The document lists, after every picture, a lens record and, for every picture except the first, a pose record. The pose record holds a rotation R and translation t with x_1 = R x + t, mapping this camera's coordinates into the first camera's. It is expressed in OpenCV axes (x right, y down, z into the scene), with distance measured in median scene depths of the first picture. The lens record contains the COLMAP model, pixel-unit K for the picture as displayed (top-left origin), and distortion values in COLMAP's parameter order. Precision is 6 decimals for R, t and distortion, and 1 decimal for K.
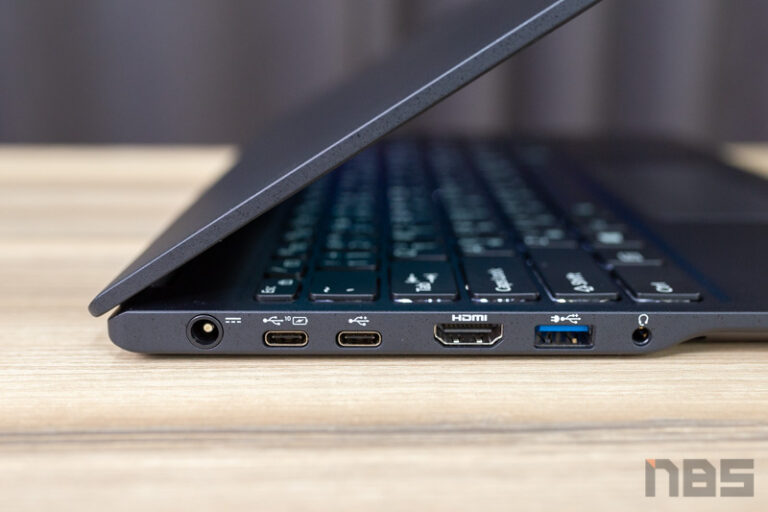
lens RADIAL K [[792.1, 0, 384.0], [0, 792.1, 256.0], [0, 0, 1]] dist [-0.006637, -0.009005]
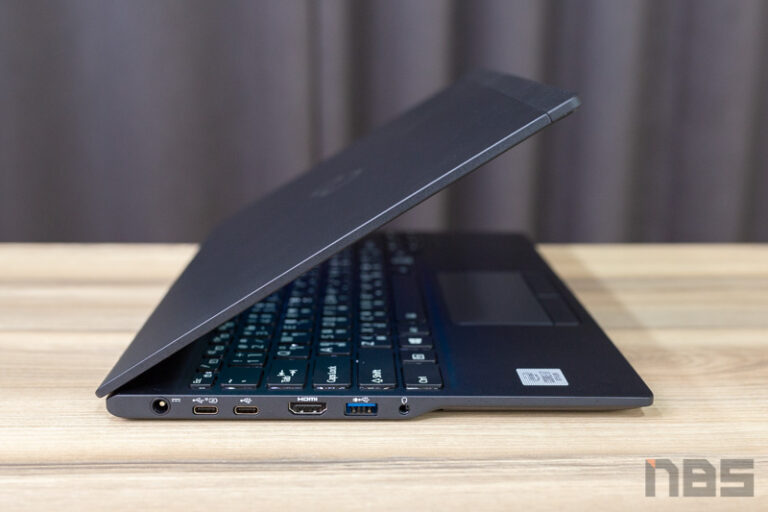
lens RADIAL K [[859.6, 0, 384.0], [0, 859.6, 256.0], [0, 0, 1]] dist [-0.010397, -0.002119]
pose [[0.999941, 0.004108, 0.010091, 0.260871], [-0.004035, 0.999965, -0.007261, -0.233849], [-0.010120, 0.007220, 0.999923, -0.957619]]
